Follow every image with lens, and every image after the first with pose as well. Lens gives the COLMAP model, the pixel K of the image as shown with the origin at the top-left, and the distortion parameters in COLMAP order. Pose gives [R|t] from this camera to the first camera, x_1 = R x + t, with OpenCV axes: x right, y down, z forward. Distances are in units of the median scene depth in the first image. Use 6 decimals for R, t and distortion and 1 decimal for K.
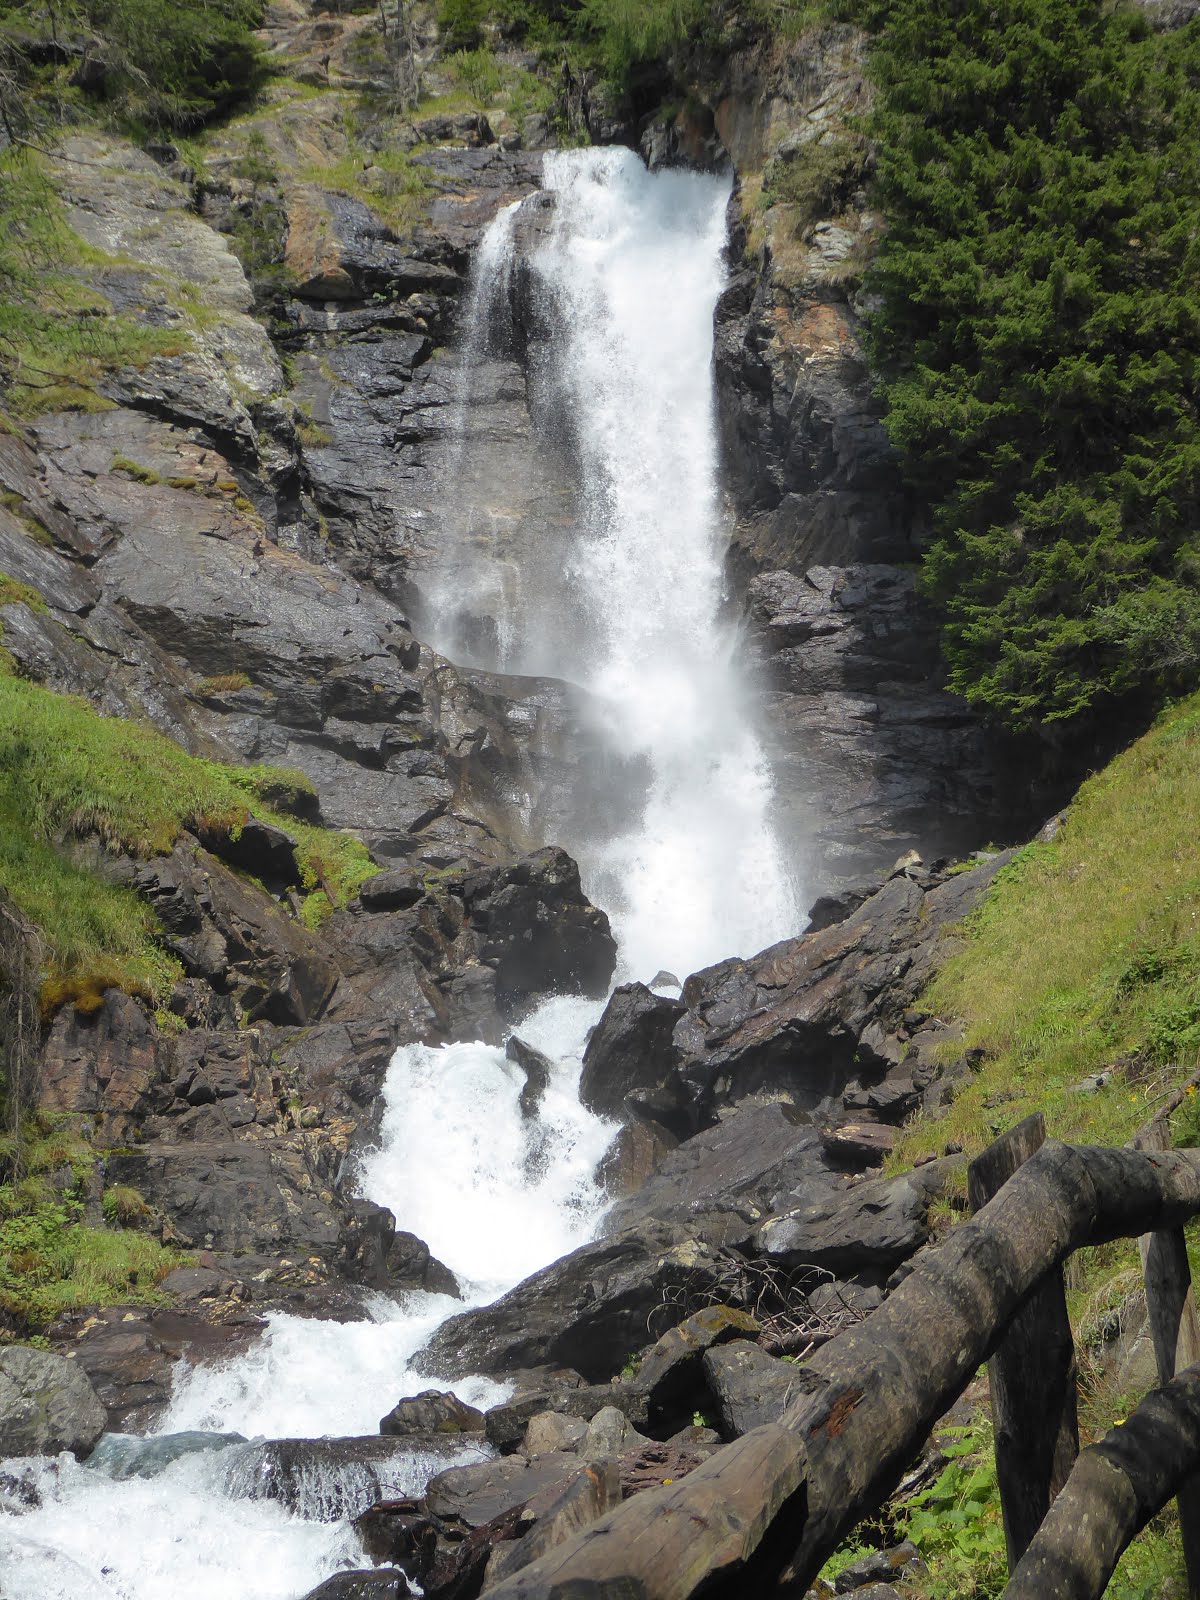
lens RADIAL K [[2549.4, 0, 600.3], [0, 2549.4, 830.4], [0, 0, 1]] dist [0.015927, -0.090087]
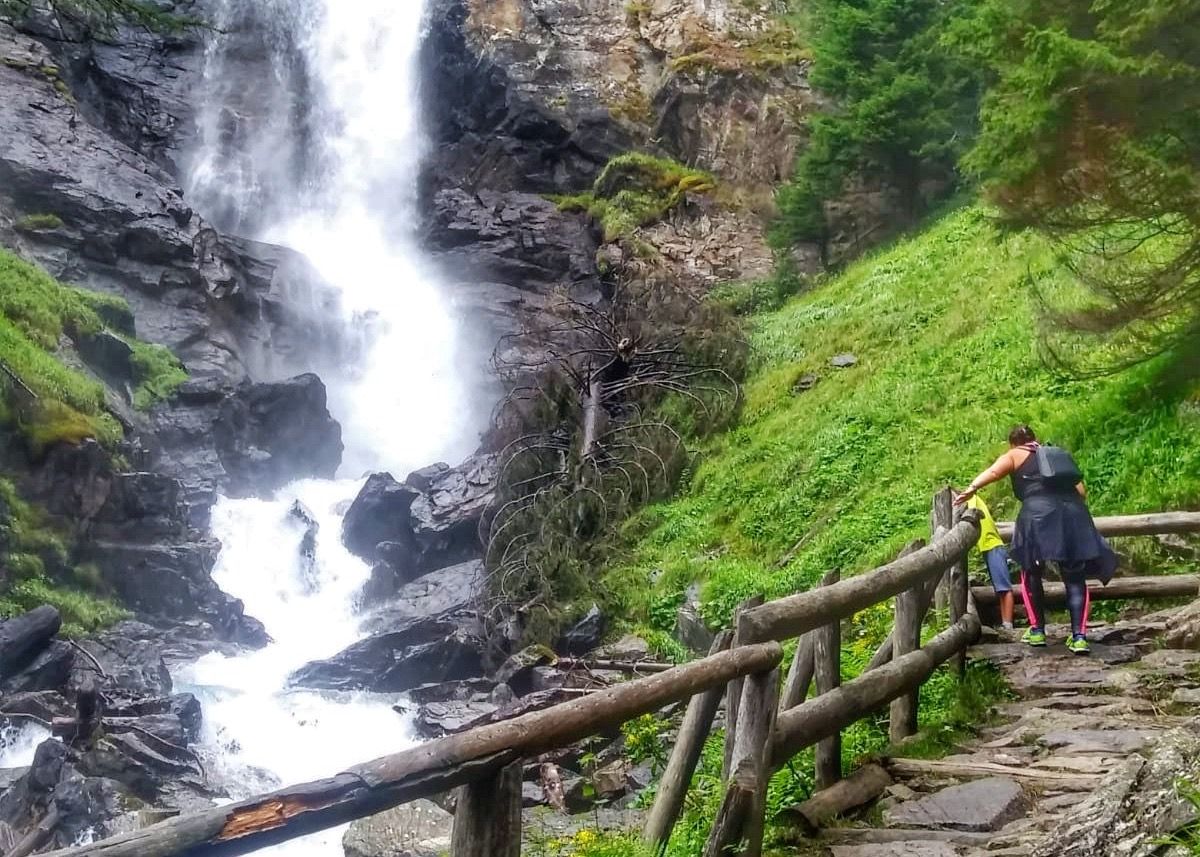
lens RADIAL K [[2096.4, 0, 600.0], [0, 2096.4, 428.5], [0, 0, 1]] dist [-0.001917, -0.107459]
pose [[0.975937, 0.107381, 0.189780, -0.056810], [-0.111832, 0.993644, 0.012868, 0.002811], [-0.187192, -0.033782, 0.981742, -0.125962]]
